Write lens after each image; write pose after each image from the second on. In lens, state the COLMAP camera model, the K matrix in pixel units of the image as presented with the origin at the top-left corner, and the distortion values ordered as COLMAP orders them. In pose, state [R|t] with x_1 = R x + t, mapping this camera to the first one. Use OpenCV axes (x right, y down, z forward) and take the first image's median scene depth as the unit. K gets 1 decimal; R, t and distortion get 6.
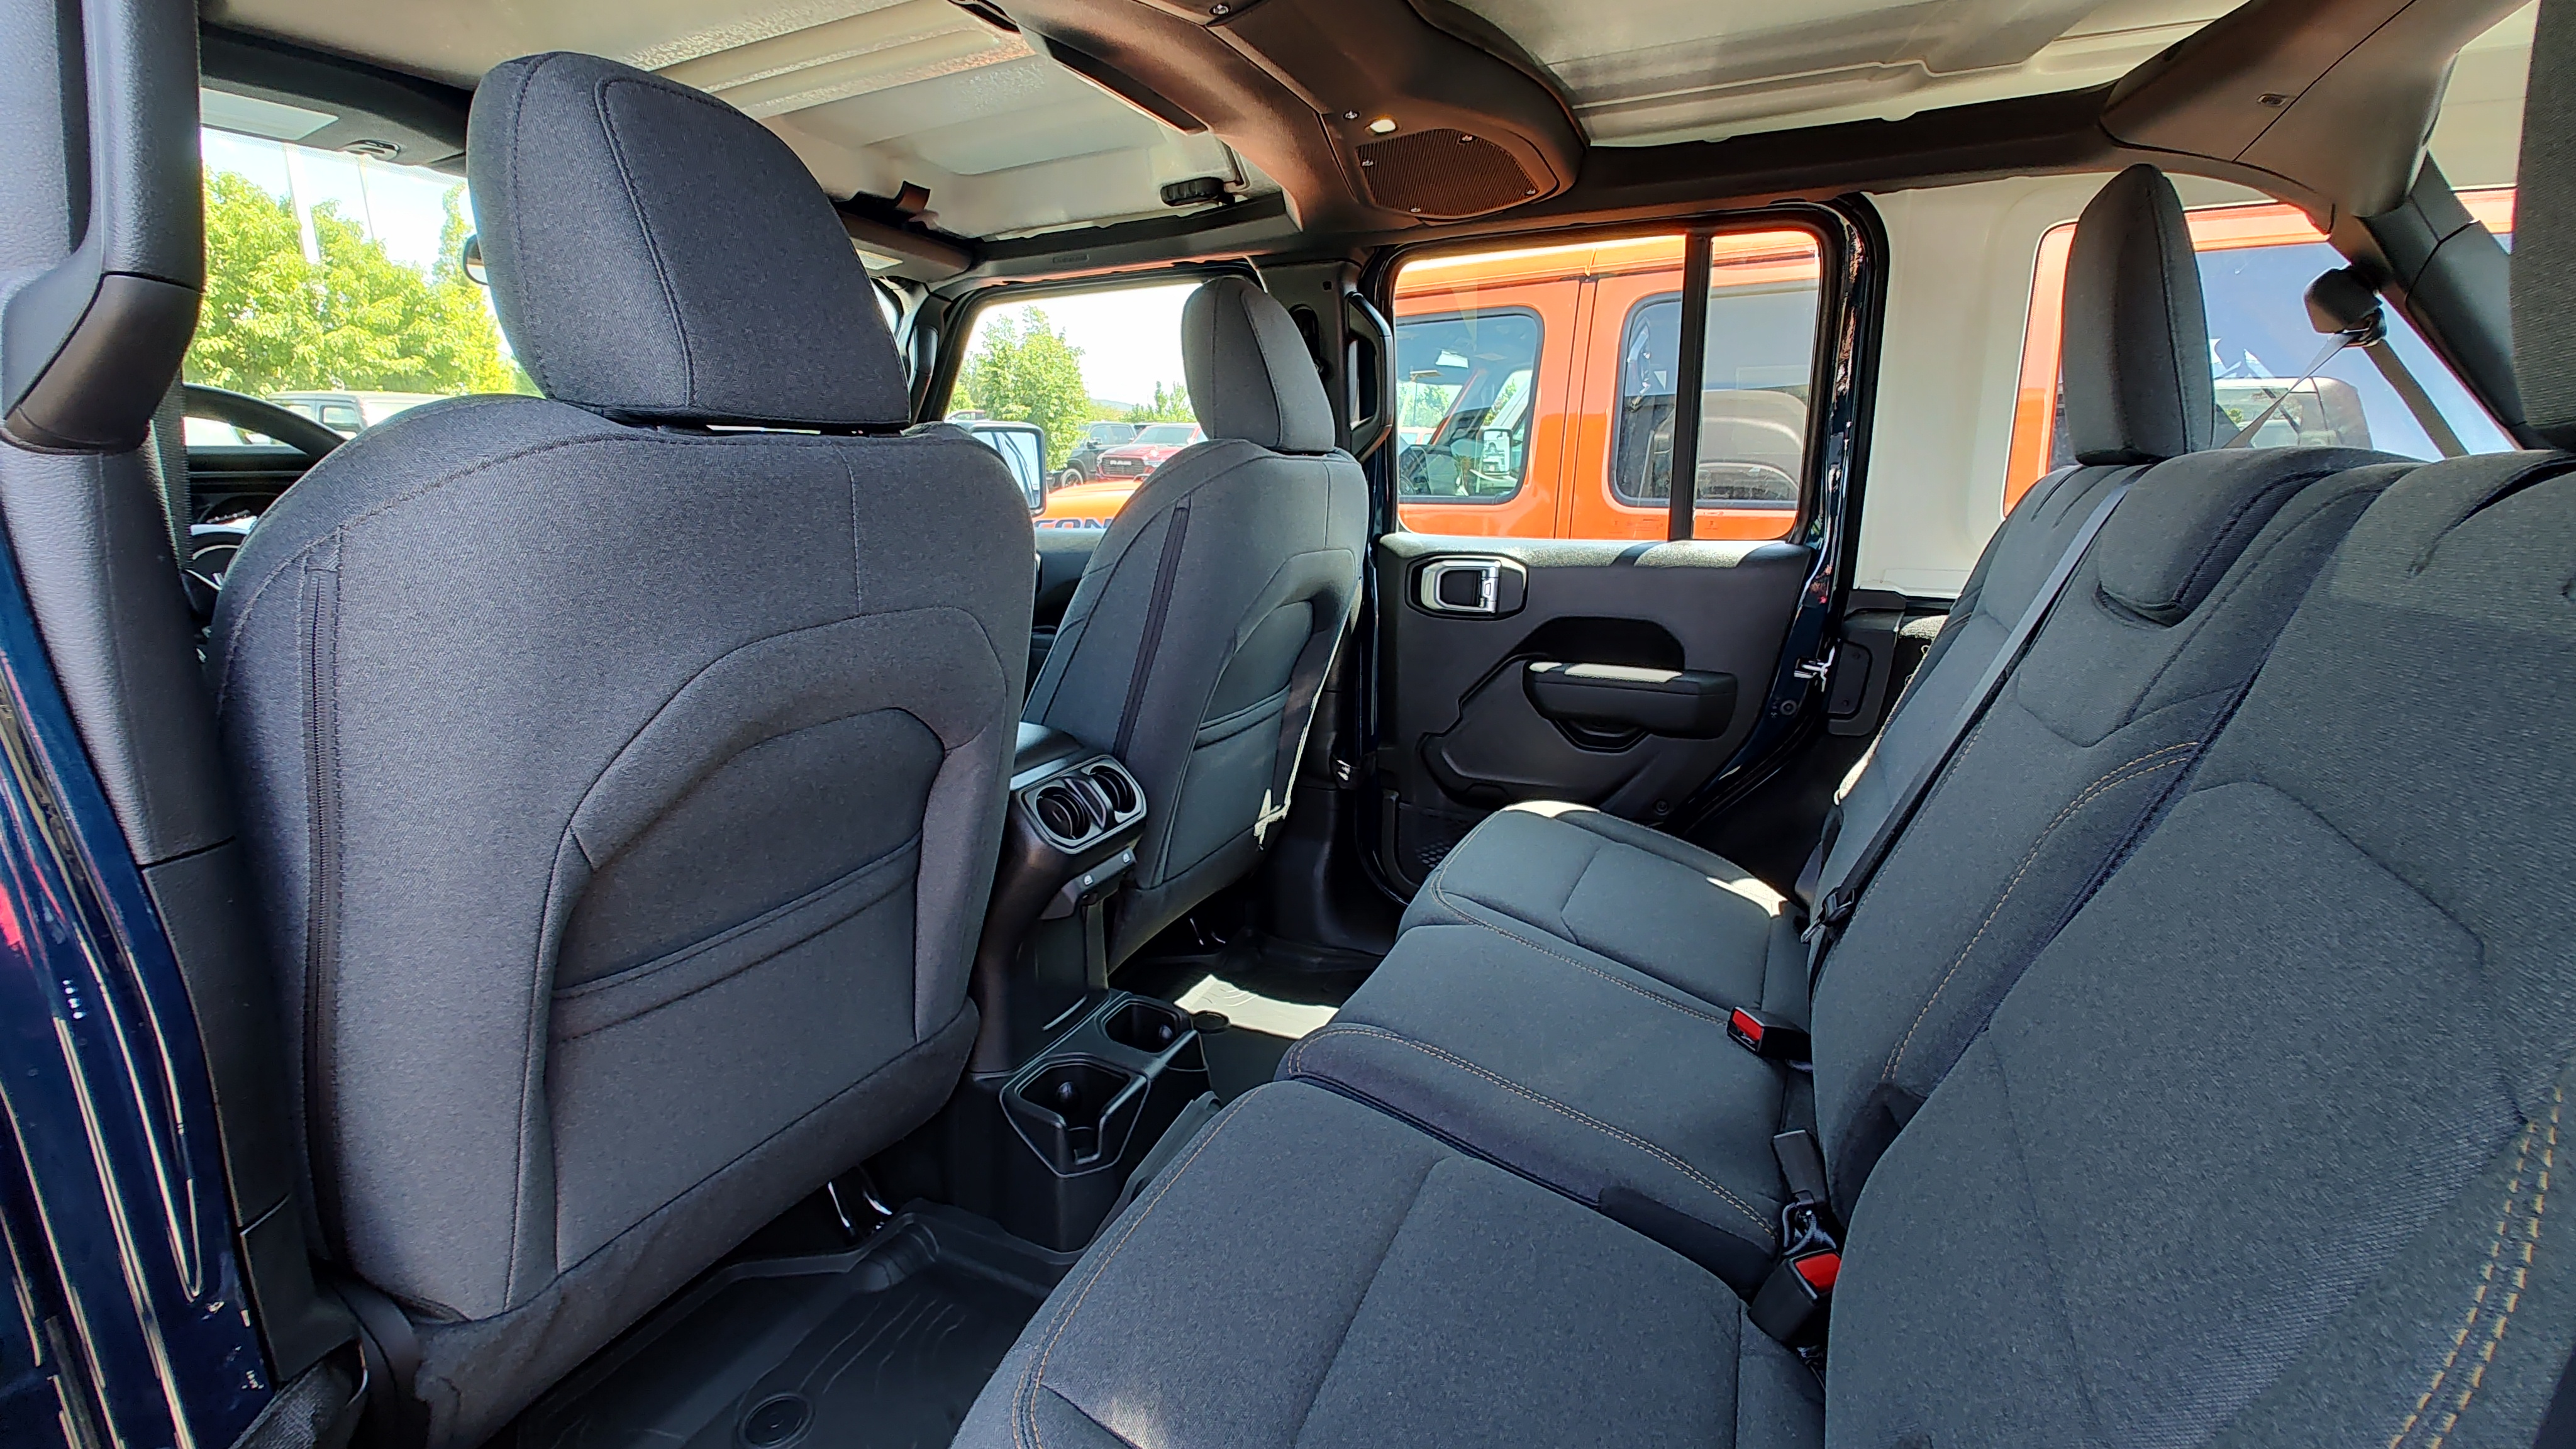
lens RADIAL K [[1089.6, 0, 1285.9], [0, 1089.6, 724.4], [0, 0, 1]] dist [0.003036, 0.001520]
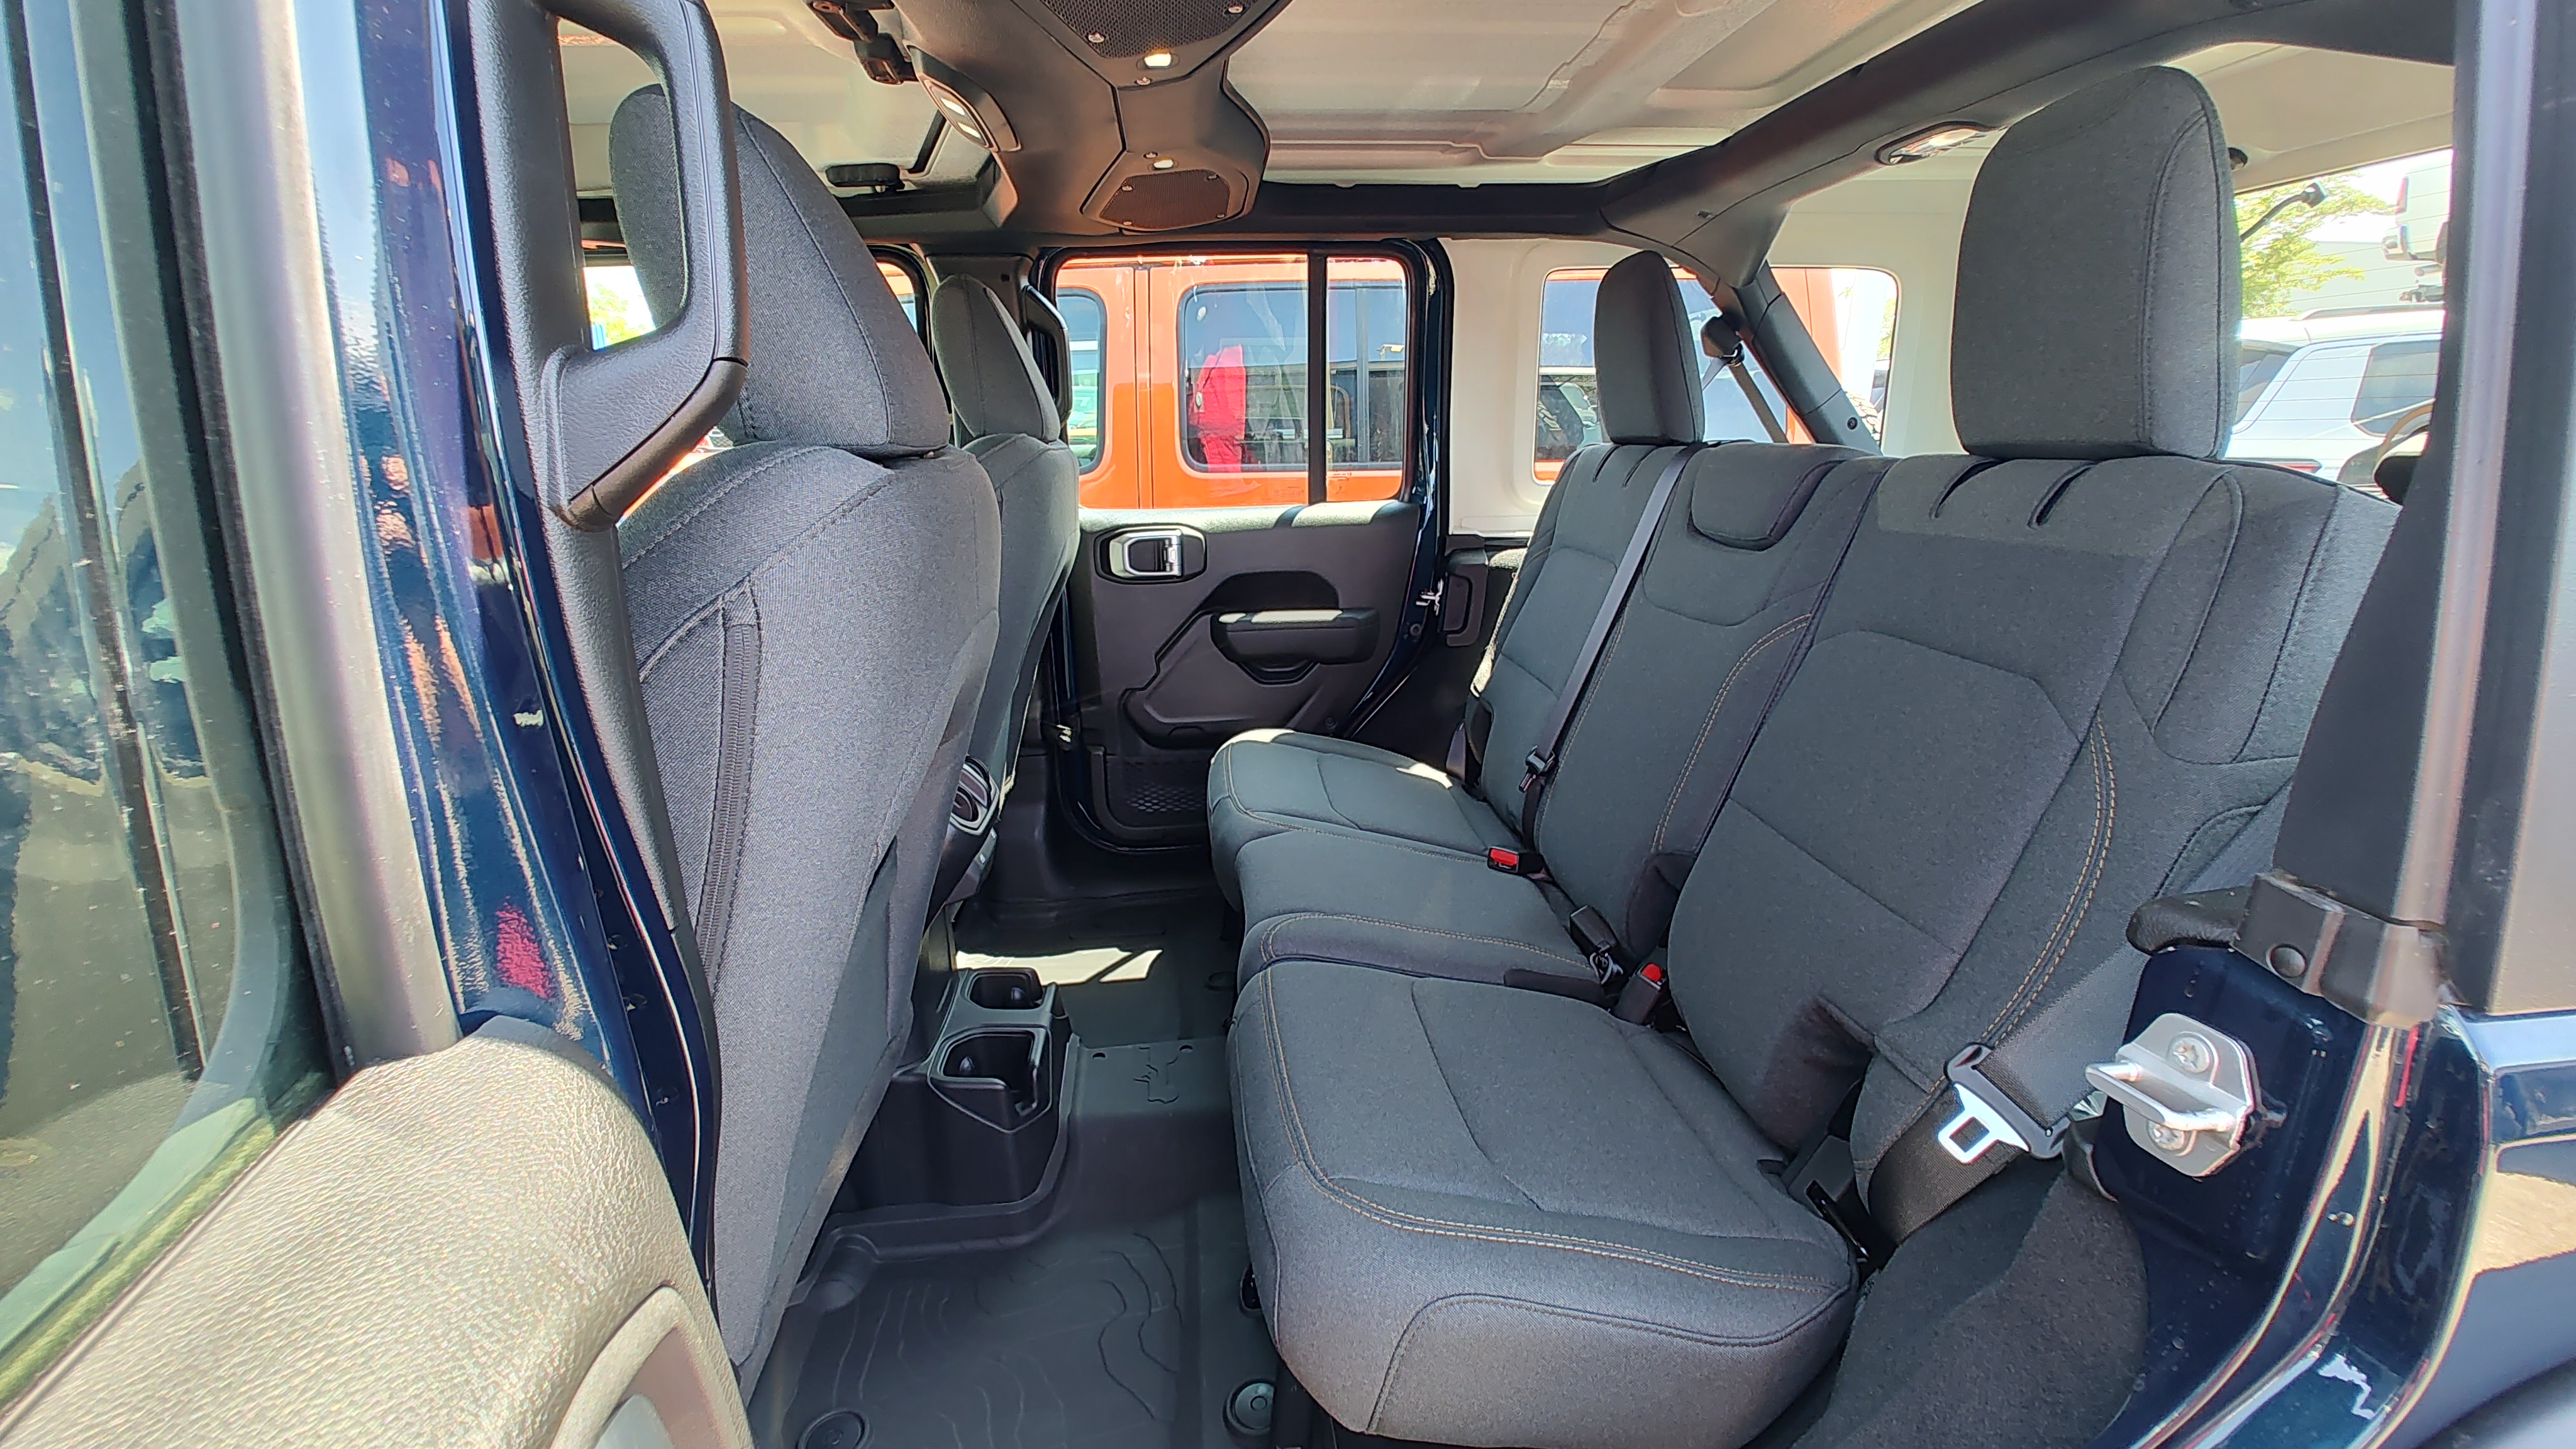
lens RADIAL K [[1089.6, 0, 1294.1], [0, 1089.6, 719.0], [0, 0, 1]] dist [0.003036, 0.001520]
pose [[0.858815, -0.147554, 0.490576, -0.310862], [0.130870, 0.989039, 0.068375, -0.017733], [-0.495287, 0.005480, 0.868712, -0.051875]]
